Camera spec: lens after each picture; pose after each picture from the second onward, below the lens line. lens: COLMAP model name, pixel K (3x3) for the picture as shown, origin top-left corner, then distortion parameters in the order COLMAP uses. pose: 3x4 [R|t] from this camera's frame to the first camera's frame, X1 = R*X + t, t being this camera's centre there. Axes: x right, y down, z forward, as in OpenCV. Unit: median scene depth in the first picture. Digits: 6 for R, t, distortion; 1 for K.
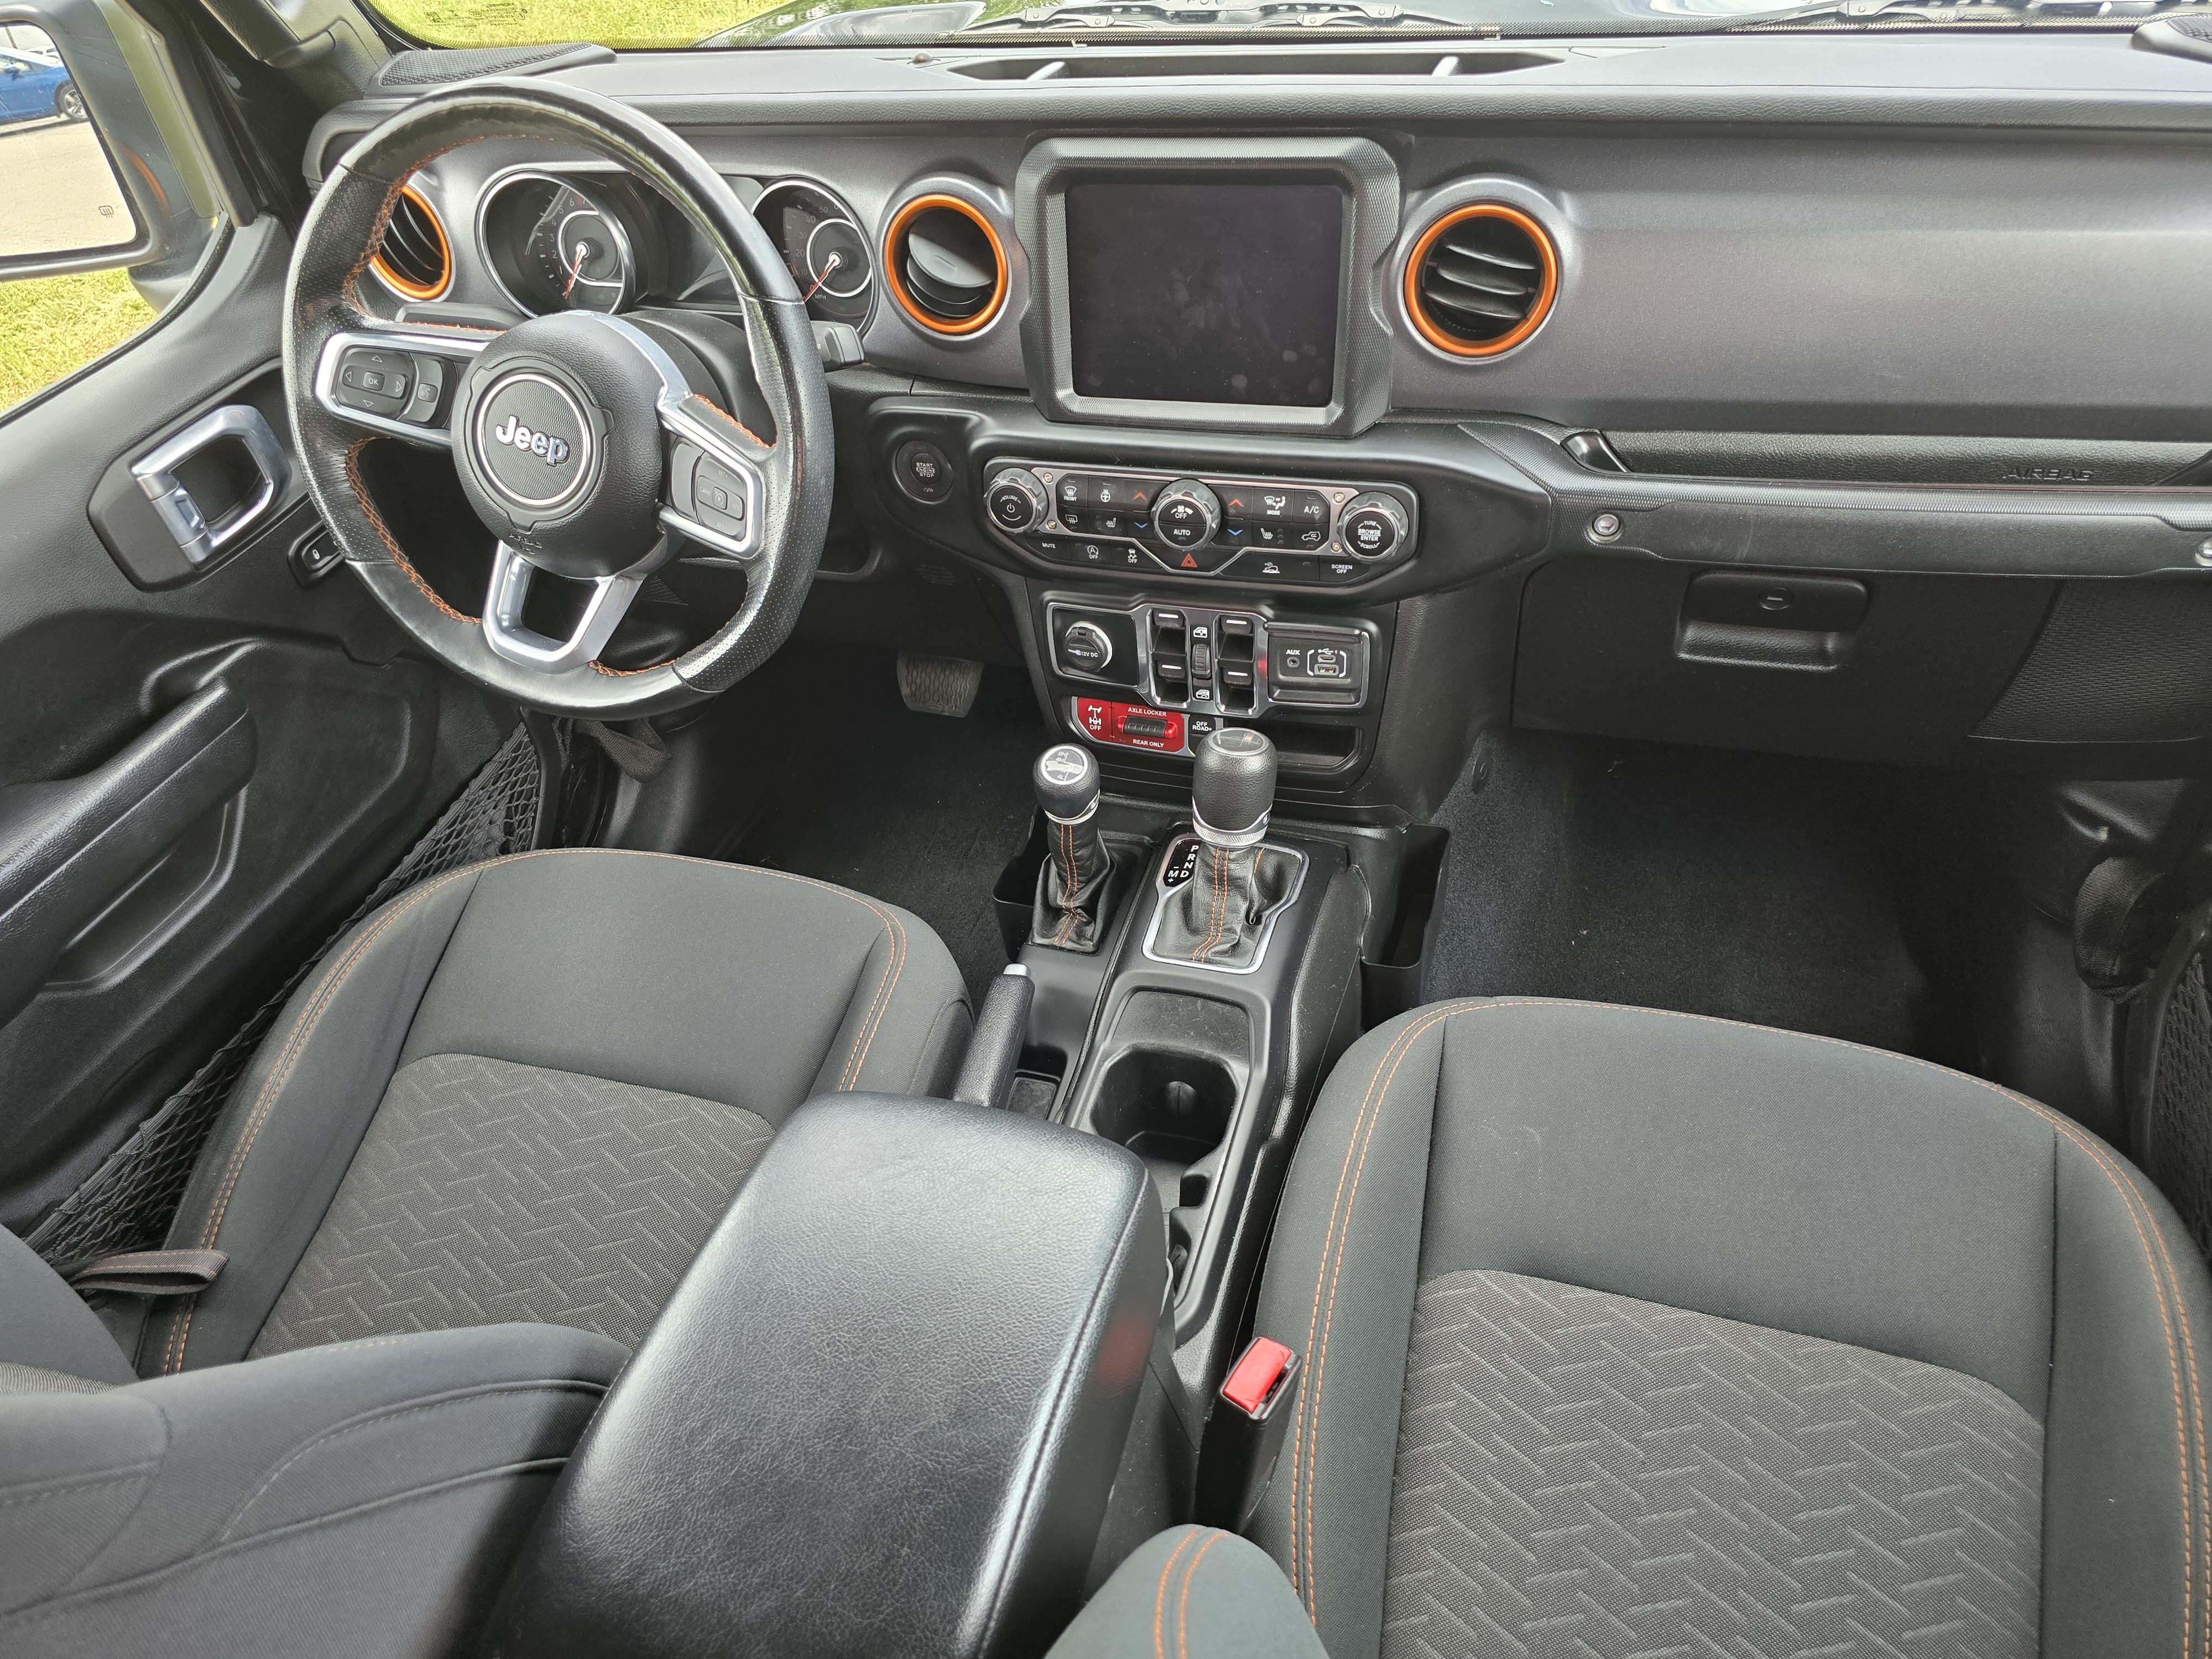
lens RADIAL K [[1462.9, 0, 1102.1], [0, 1462.9, 839.9], [0, 0, 1]] dist [0.109318, -0.113705]
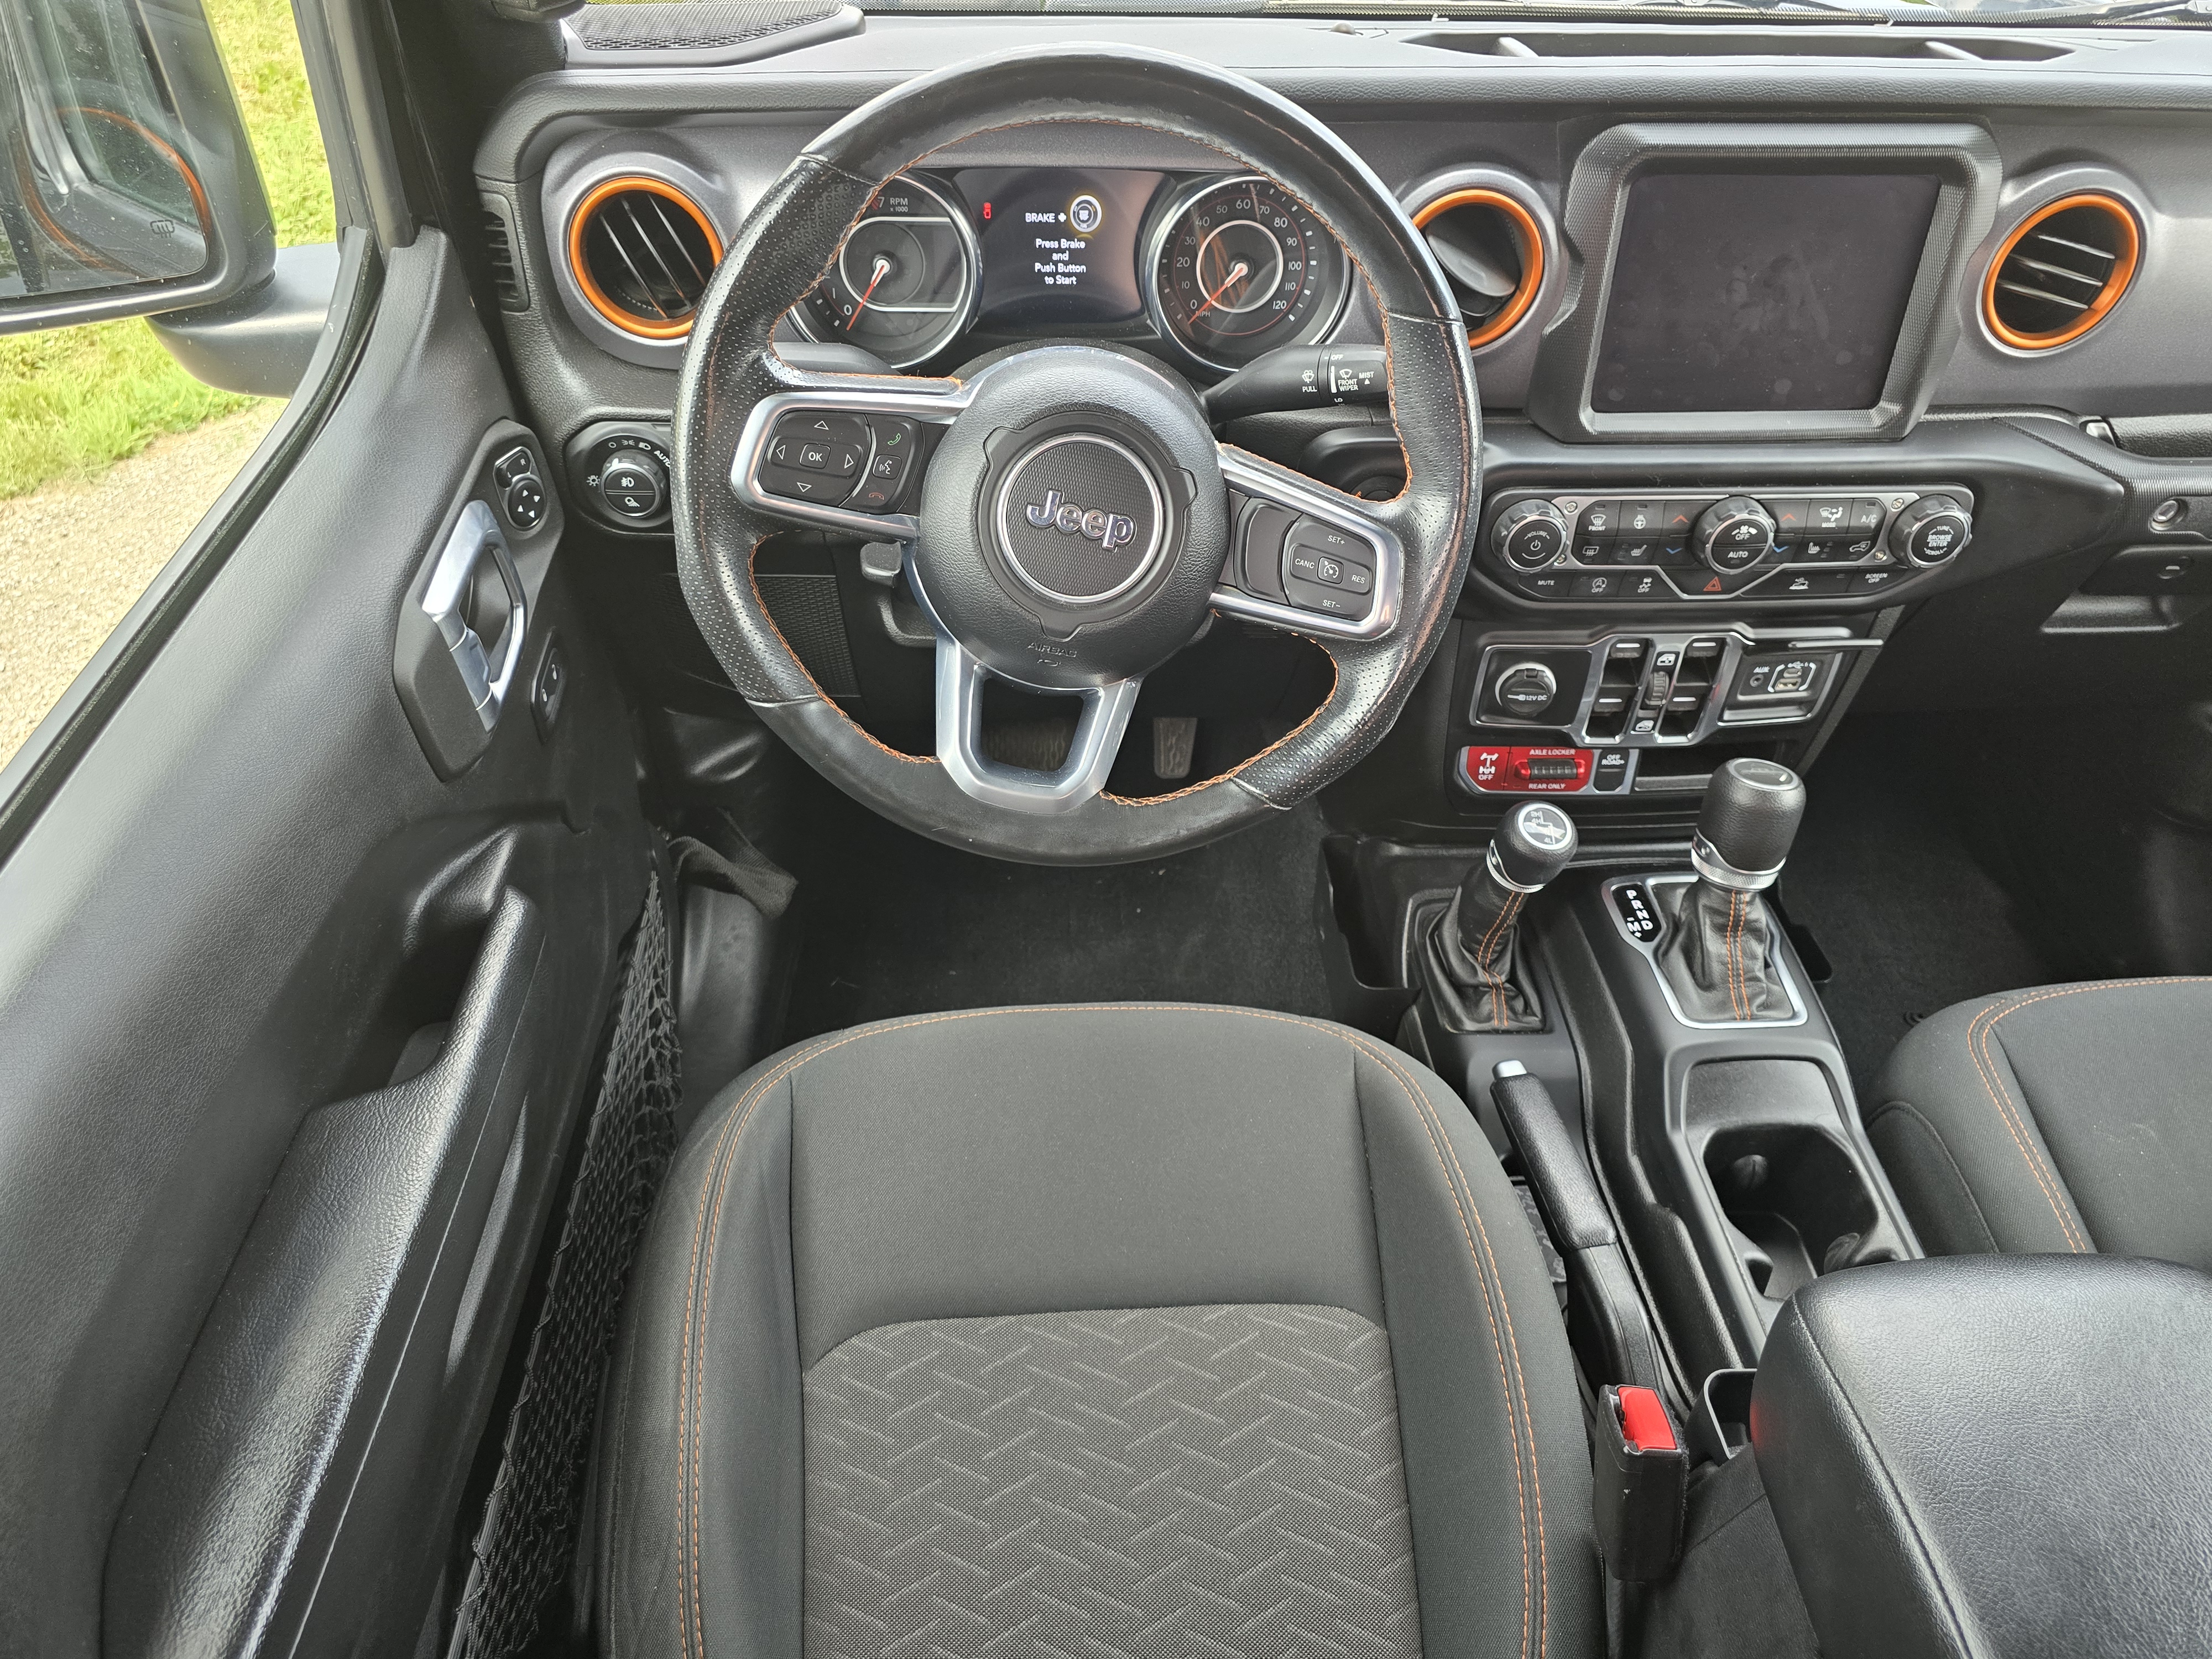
lens RADIAL K [[1492.4, 0, 1106.0], [0, 1492.4, 829.5], [0, 0, 1]] dist [0.021018, -0.002379]
pose [[0.928536, -0.153296, 0.338114, -0.626471], [0.152694, 0.987861, 0.028548, -0.126072], [-0.338386, 0.025120, 0.940672, 0.268383]]
